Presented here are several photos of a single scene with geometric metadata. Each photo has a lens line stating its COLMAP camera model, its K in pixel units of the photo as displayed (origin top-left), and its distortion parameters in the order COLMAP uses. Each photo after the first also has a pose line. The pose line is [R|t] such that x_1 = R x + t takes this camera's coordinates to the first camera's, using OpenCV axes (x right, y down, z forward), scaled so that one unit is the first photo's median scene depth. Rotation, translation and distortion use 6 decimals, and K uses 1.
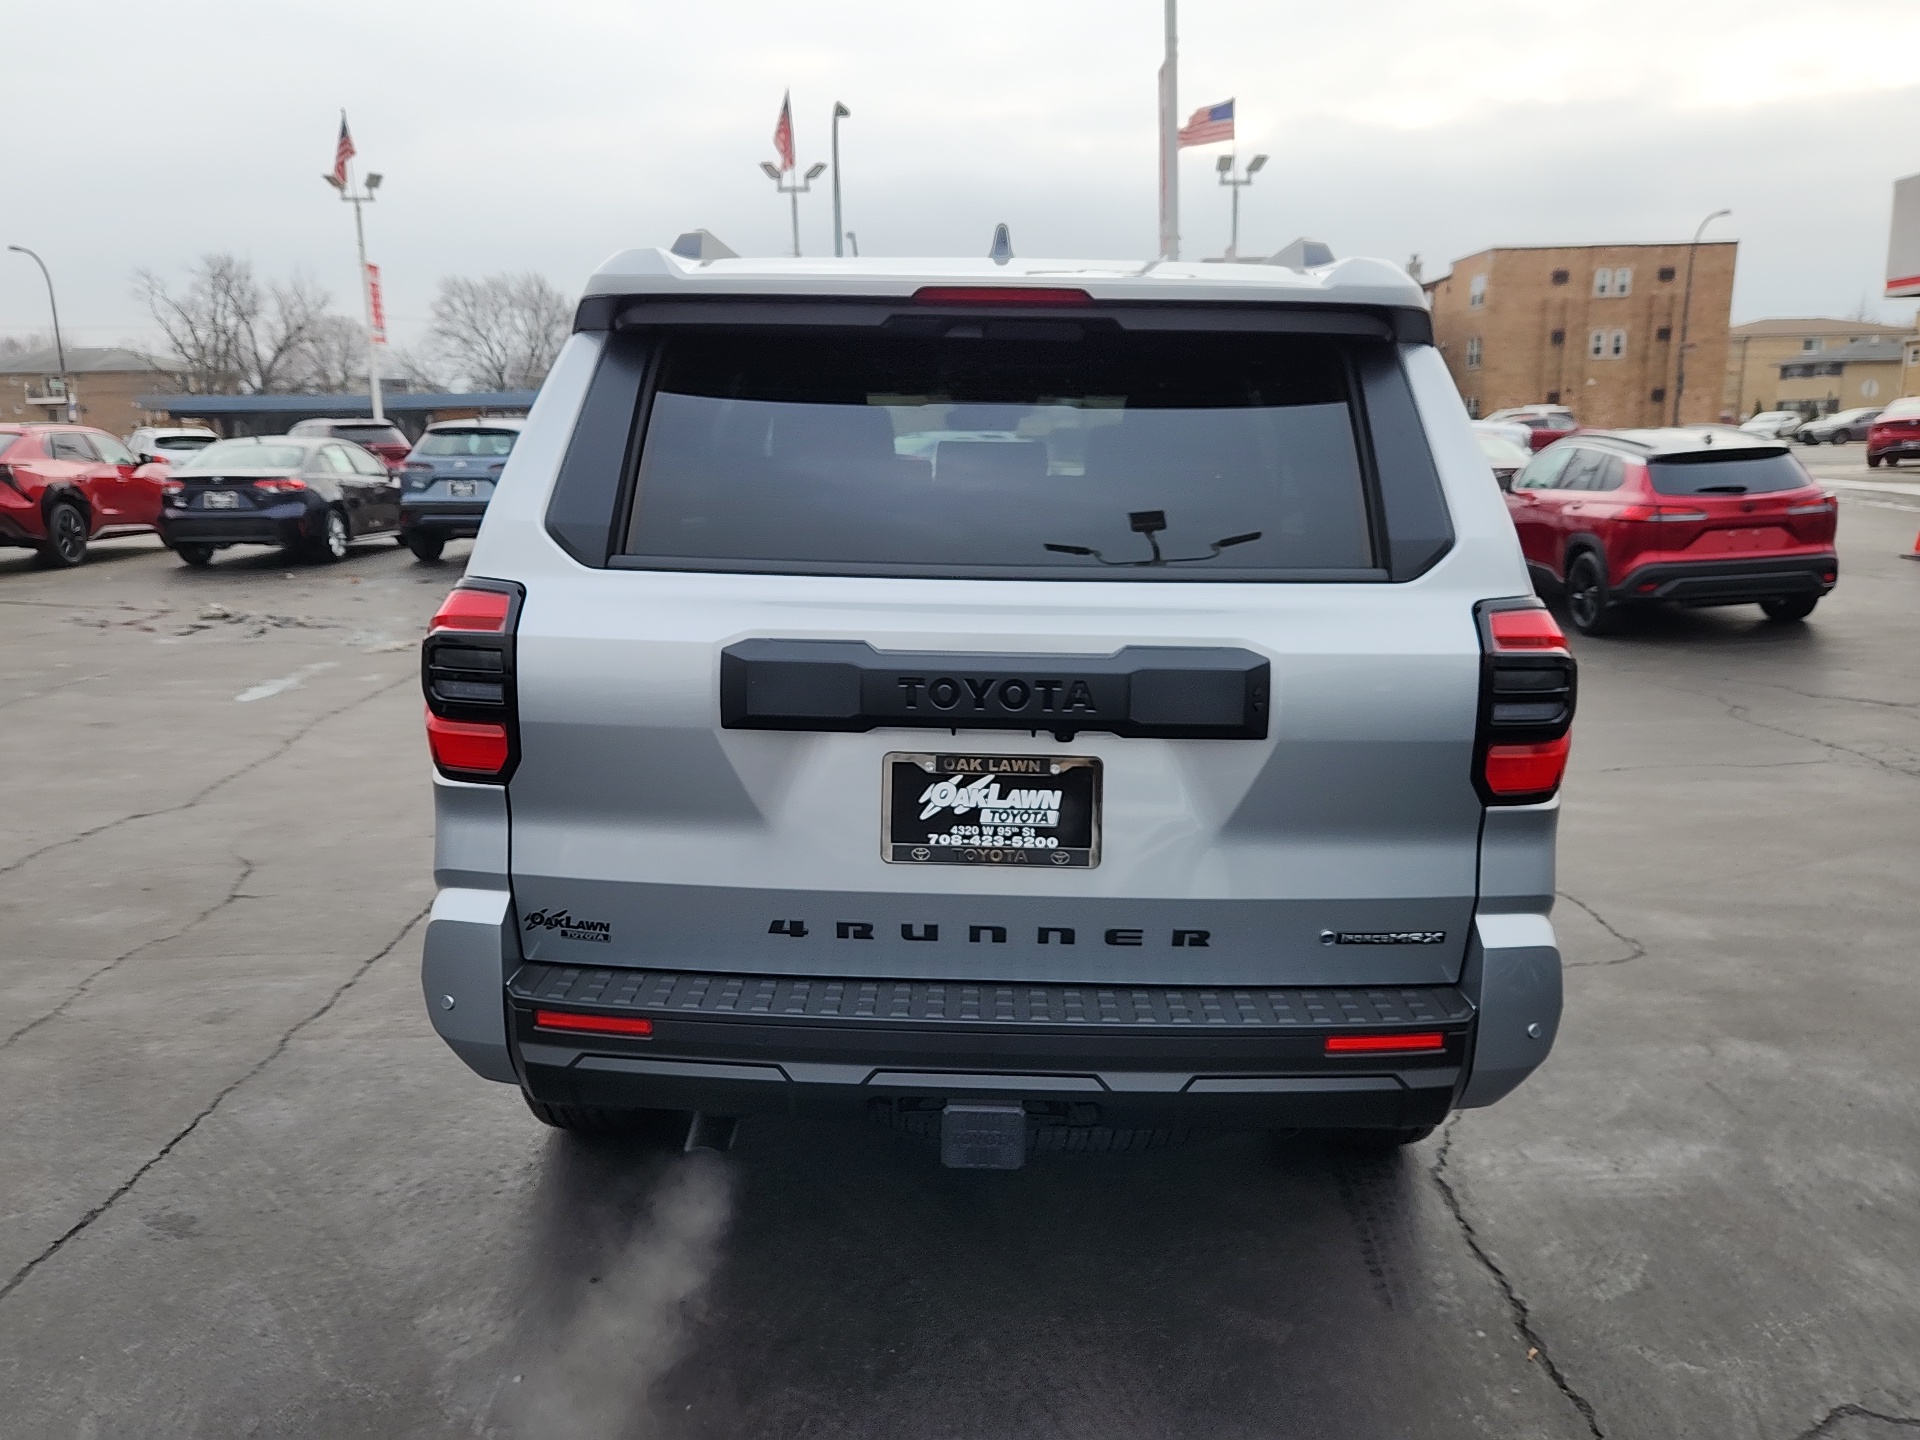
lens RADIAL K [[1388.3, 0, 973.5], [0, 1388.3, 778.7], [0, 0, 1]] dist [0.085128, -0.077749]
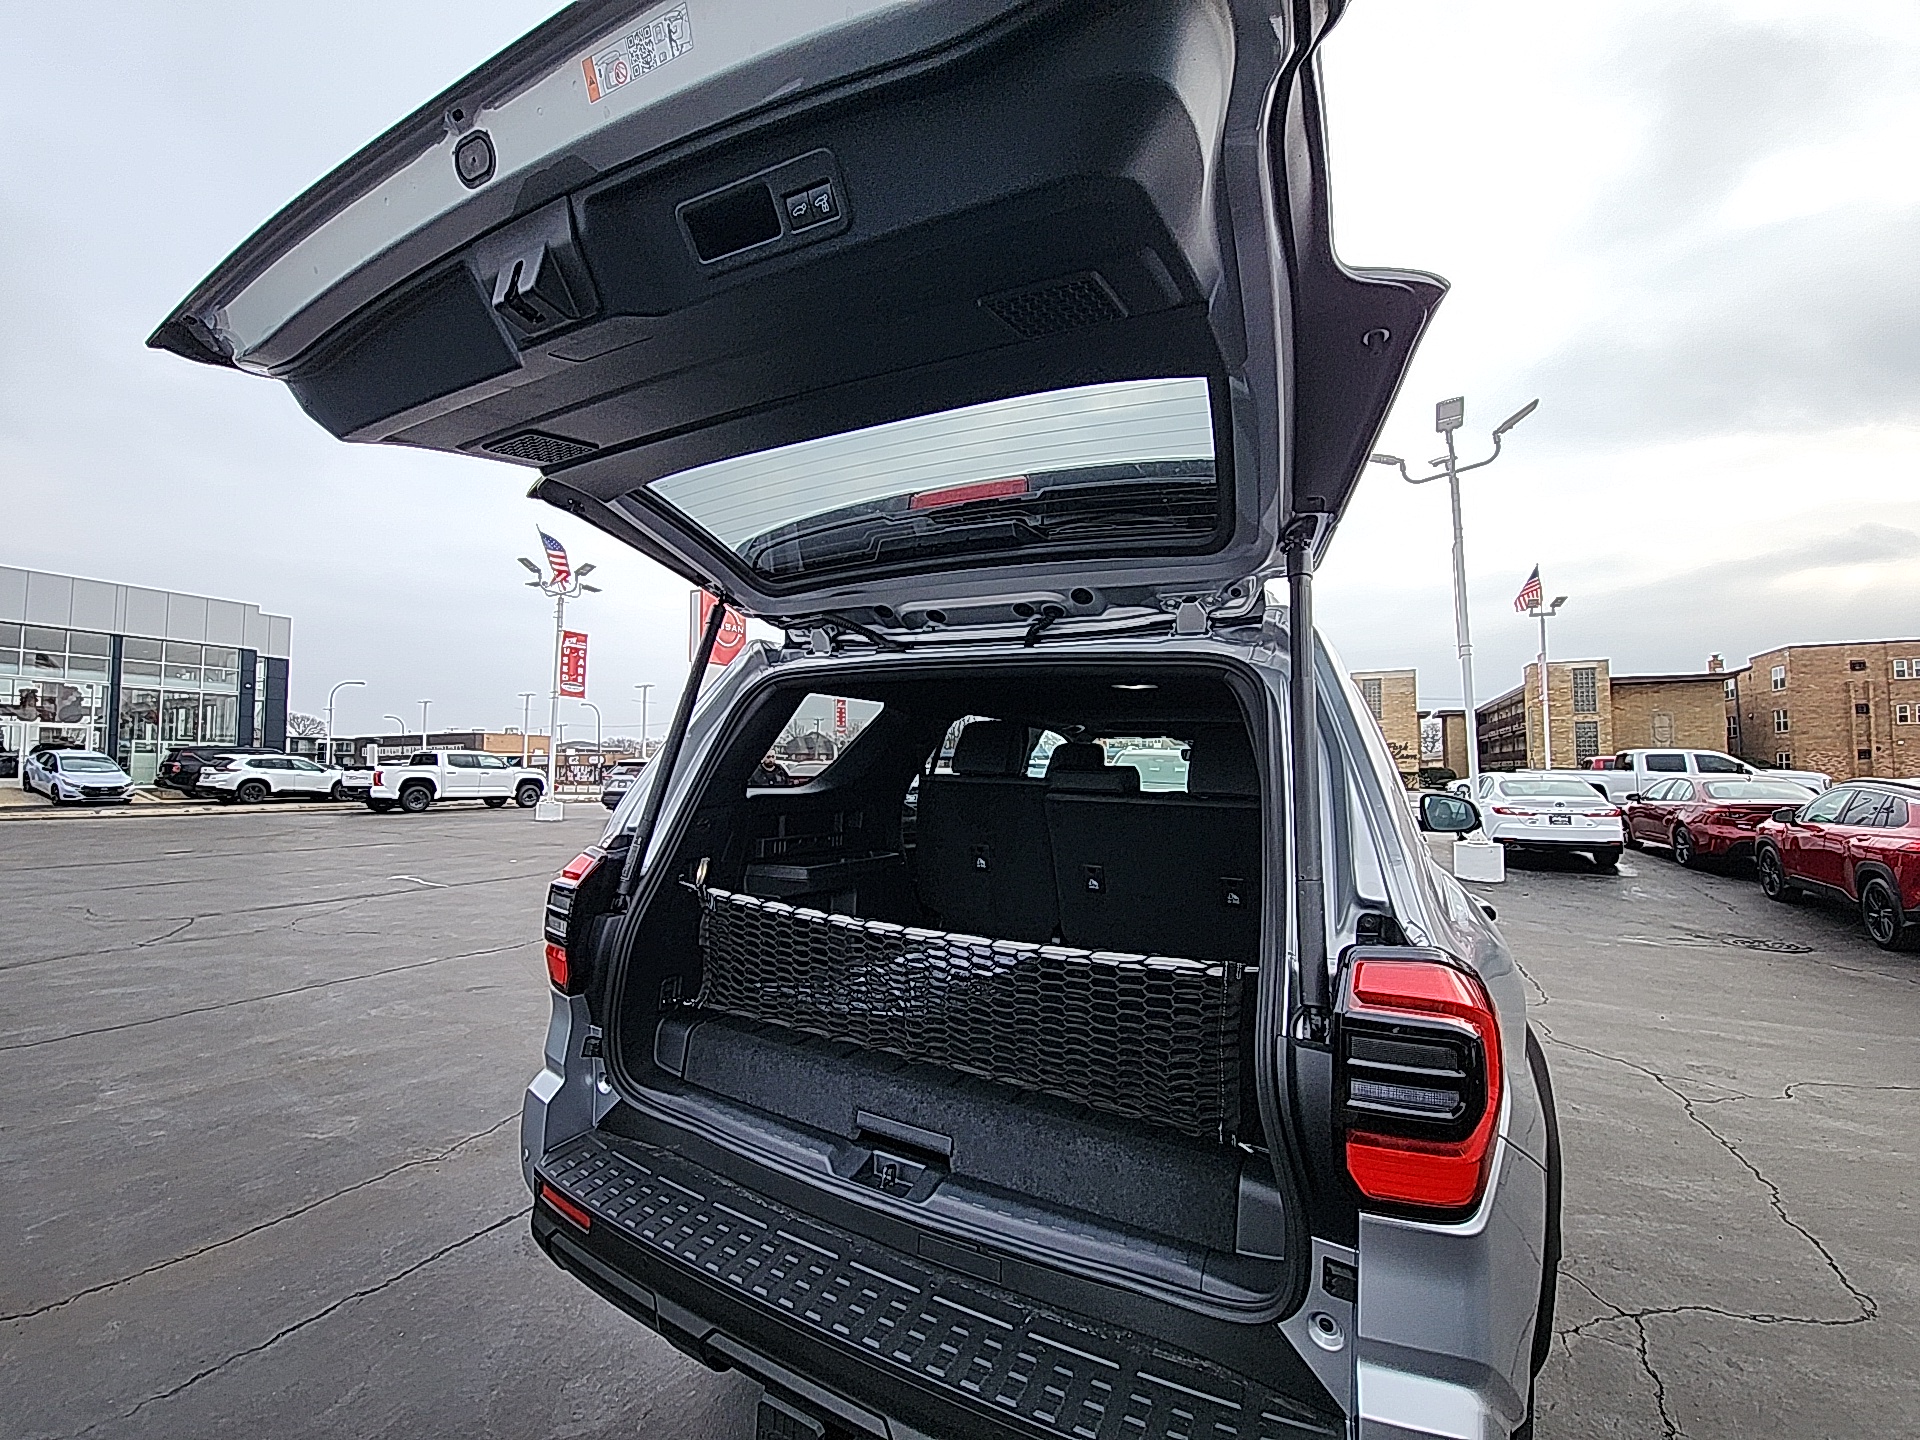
lens RADIAL K [[790.2, 0, 960.1], [0, 790.2, 757.2], [0, 0, 1]] dist [0.002776, -0.006077]
pose [[0.885545, 0.007368, -0.464496, 0.381773], [-0.124779, 0.966904, -0.222548, -0.106387], [0.447483, 0.255035, 0.857156, 0.440586]]
